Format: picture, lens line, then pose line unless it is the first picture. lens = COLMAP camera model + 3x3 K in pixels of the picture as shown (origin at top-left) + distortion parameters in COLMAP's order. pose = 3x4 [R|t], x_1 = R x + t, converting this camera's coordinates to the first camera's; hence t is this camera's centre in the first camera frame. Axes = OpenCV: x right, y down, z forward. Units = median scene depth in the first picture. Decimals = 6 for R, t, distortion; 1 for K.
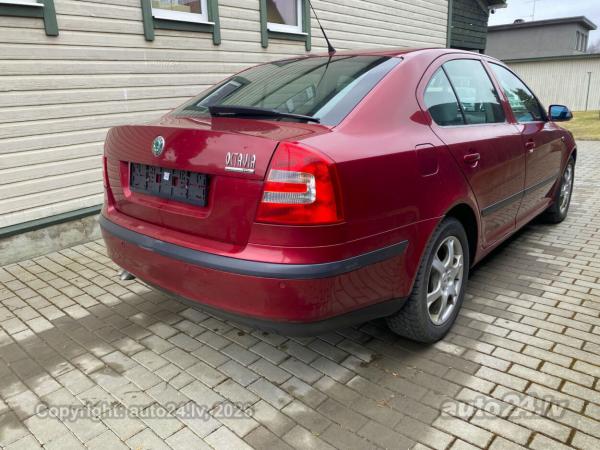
lens RADIAL K [[472.6, 0, 300.0], [0, 472.6, 225.0], [0, 0, 1]] dist [0.055853, -0.103484]
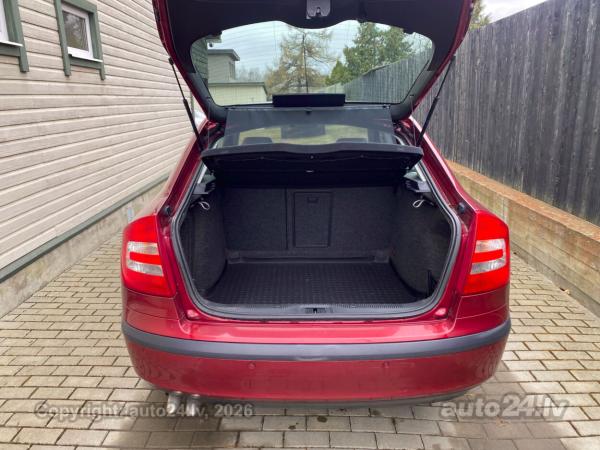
lens RADIAL K [[472.6, 0, 300.0], [0, 472.6, 225.0], [0, 0, 1]] dist [0.055853, -0.103484]
pose [[0.754633, -0.150504, 0.638653, -0.337769], [0.173313, 0.984491, 0.027216, -0.080357], [-0.632843, 0.090149, 0.769014, 0.156589]]
